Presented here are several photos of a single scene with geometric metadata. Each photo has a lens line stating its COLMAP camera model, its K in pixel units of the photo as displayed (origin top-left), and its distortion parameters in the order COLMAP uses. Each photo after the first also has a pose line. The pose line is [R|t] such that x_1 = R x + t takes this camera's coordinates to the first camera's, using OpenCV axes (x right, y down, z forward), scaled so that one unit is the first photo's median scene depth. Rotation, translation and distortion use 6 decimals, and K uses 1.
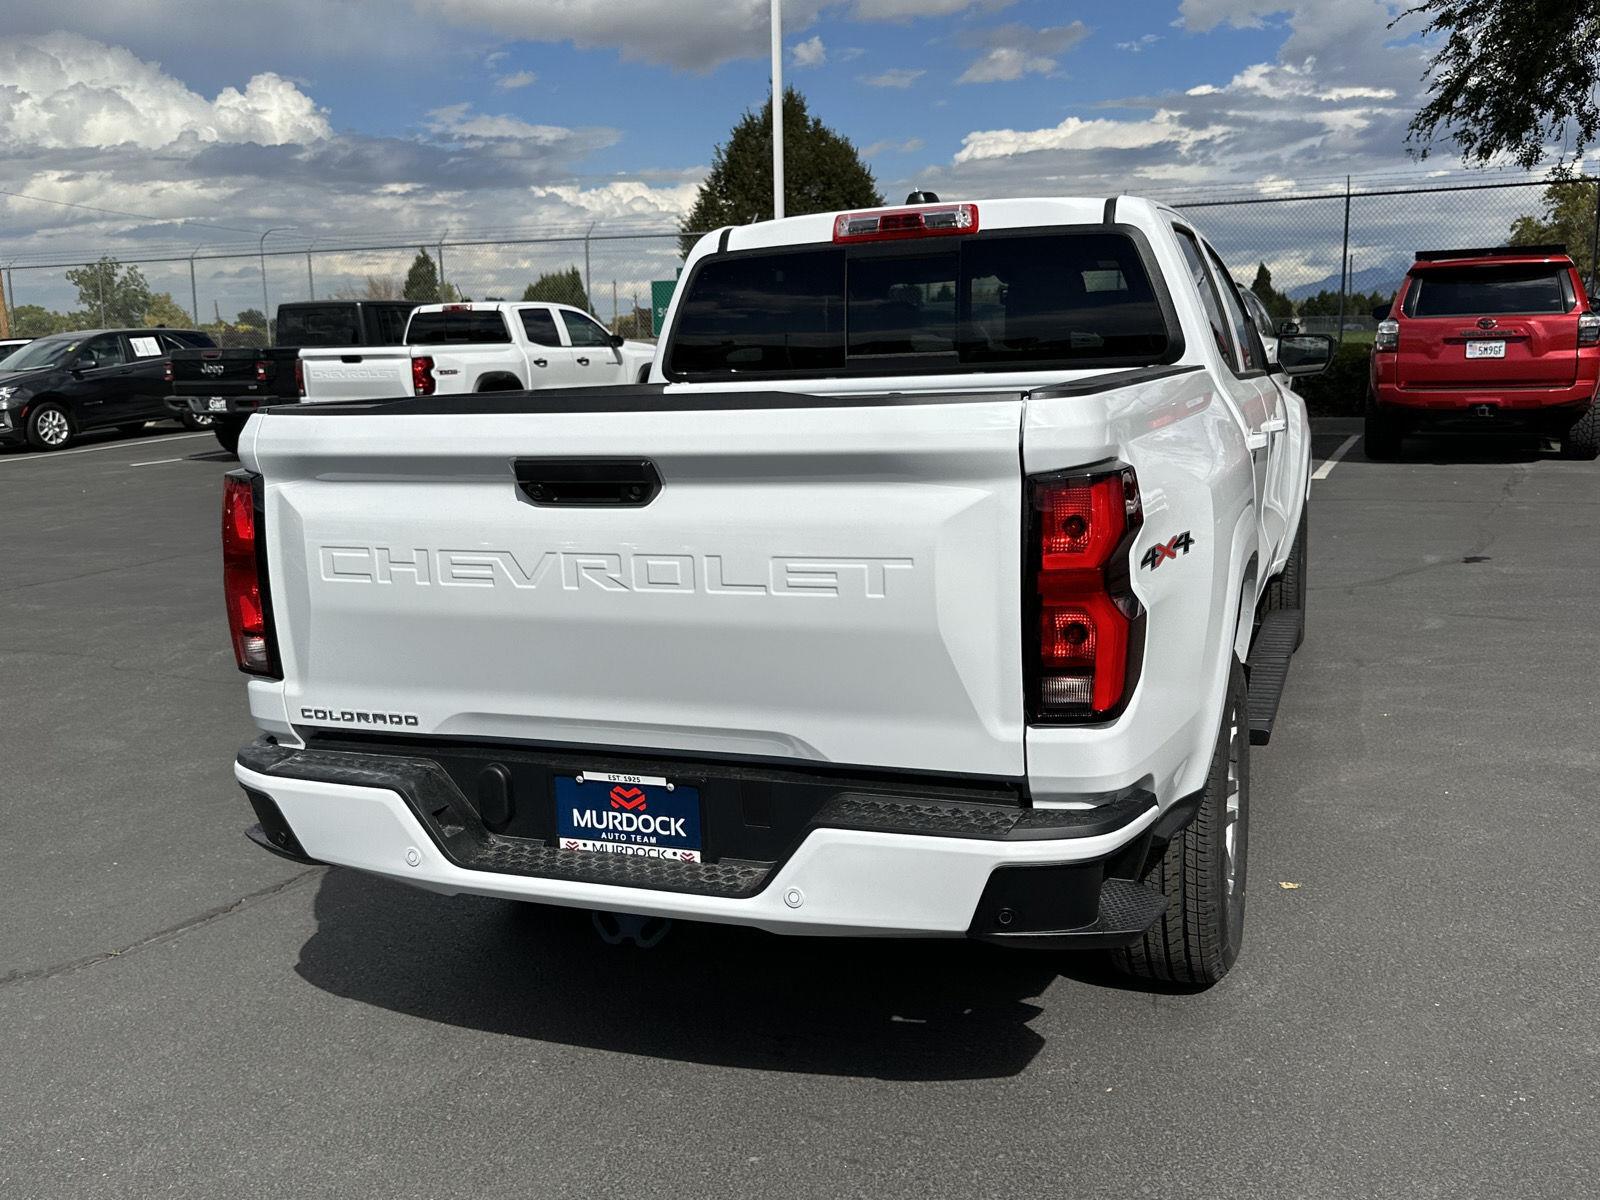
lens RADIAL K [[1425.8, 0, 800.0], [0, 1425.8, 600.0], [0, 0, 1]] dist [0.126611, -0.230171]
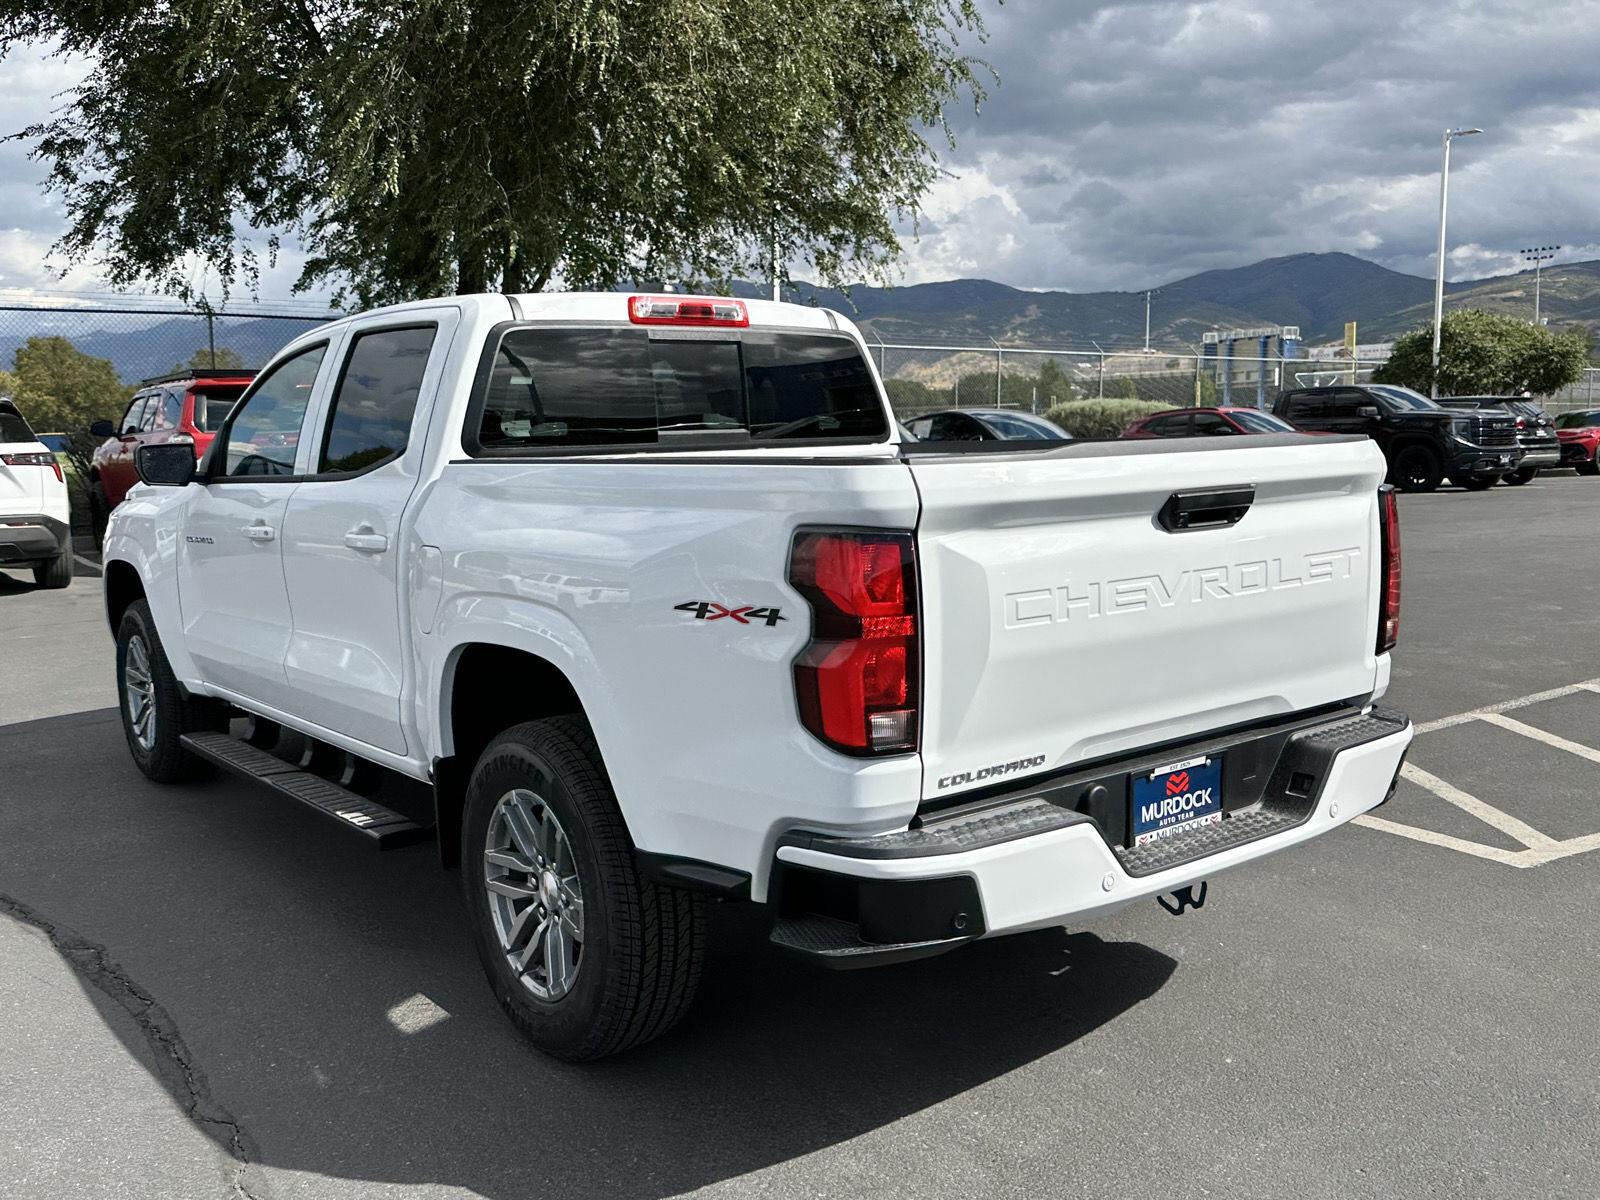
lens RADIAL K [[1421.2, 0, 804.0], [0, 1421.2, 577.4], [0, 0, 1]] dist [0.131121, -0.243156]
pose [[0.507973, -0.067019, 0.858762, -1.243794], [0.156364, 0.987579, -0.015420, -0.055137], [-0.847062, 0.142112, 0.512143, 0.627023]]
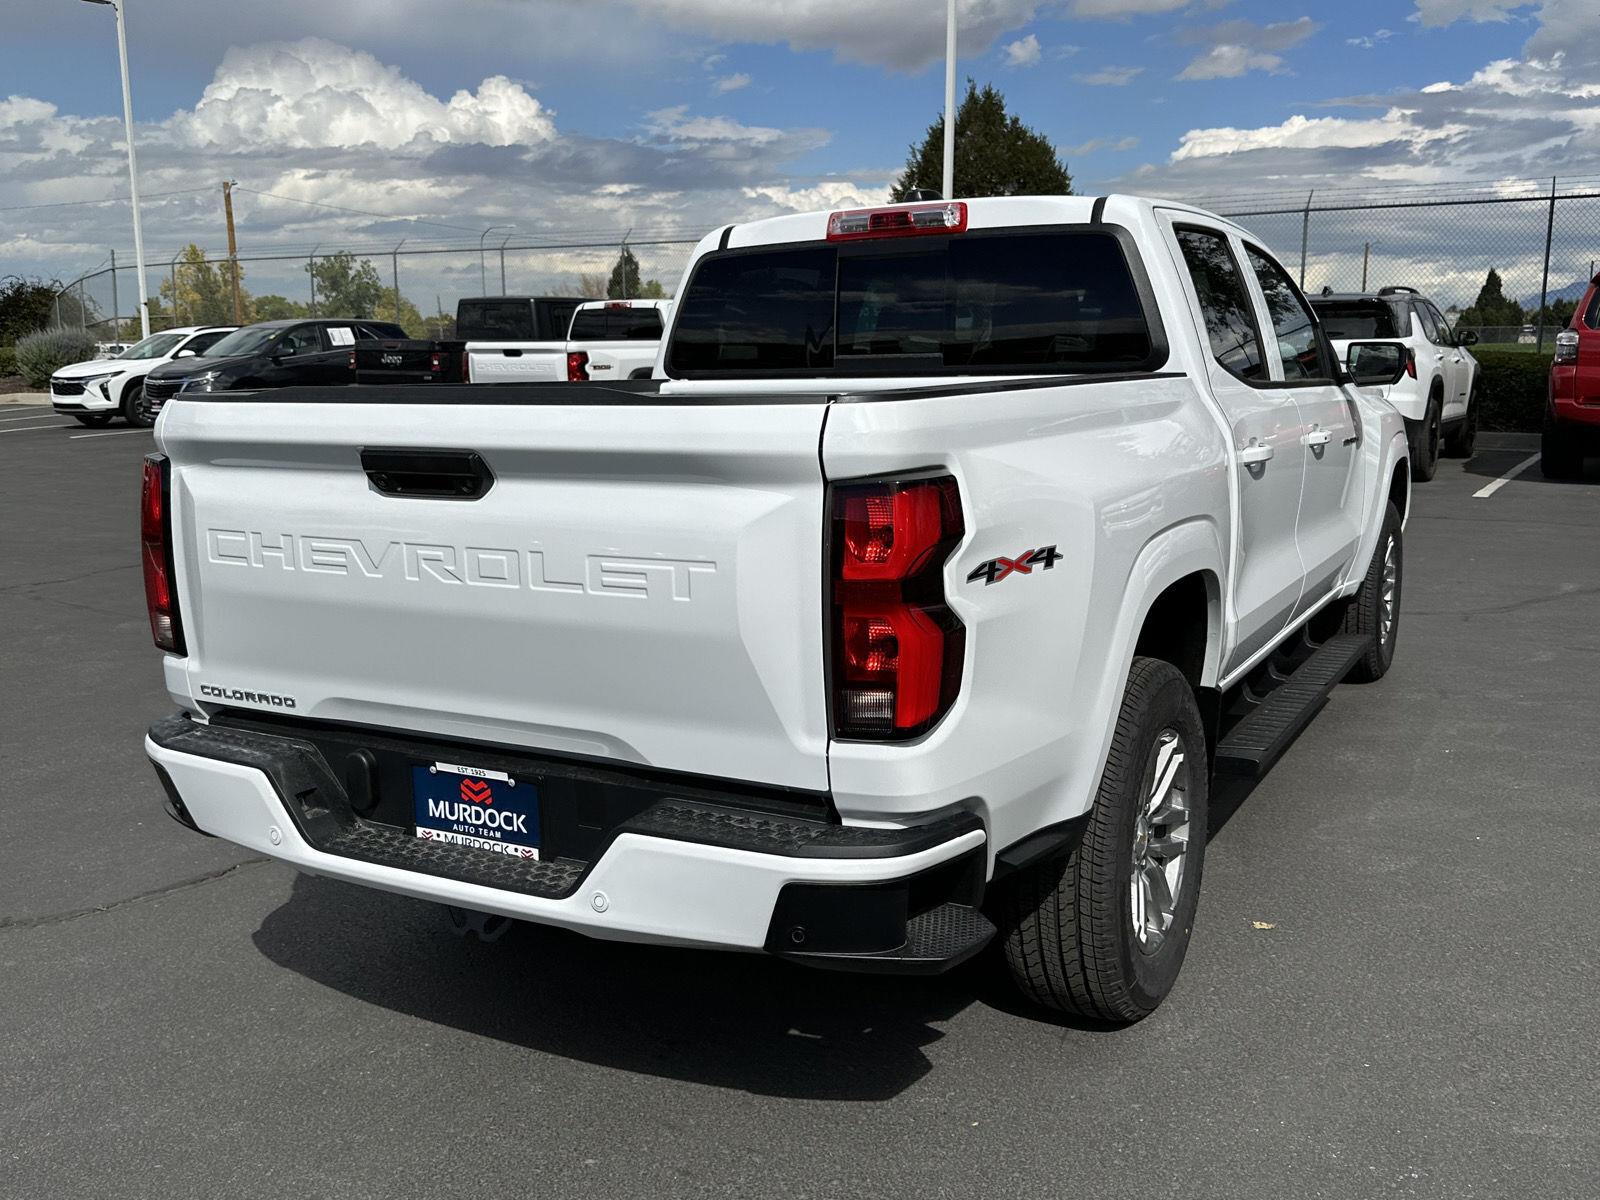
lens RADIAL K [[1425.8, 0, 800.0], [0, 1425.8, 600.0], [0, 0, 1]] dist [0.103079, -0.155656]
pose [[0.990368, 0.042426, -0.131797, 0.226586], [-0.042373, 0.999097, 0.003207, -0.007616], [0.131814, 0.002408, 0.991272, 0.036177]]
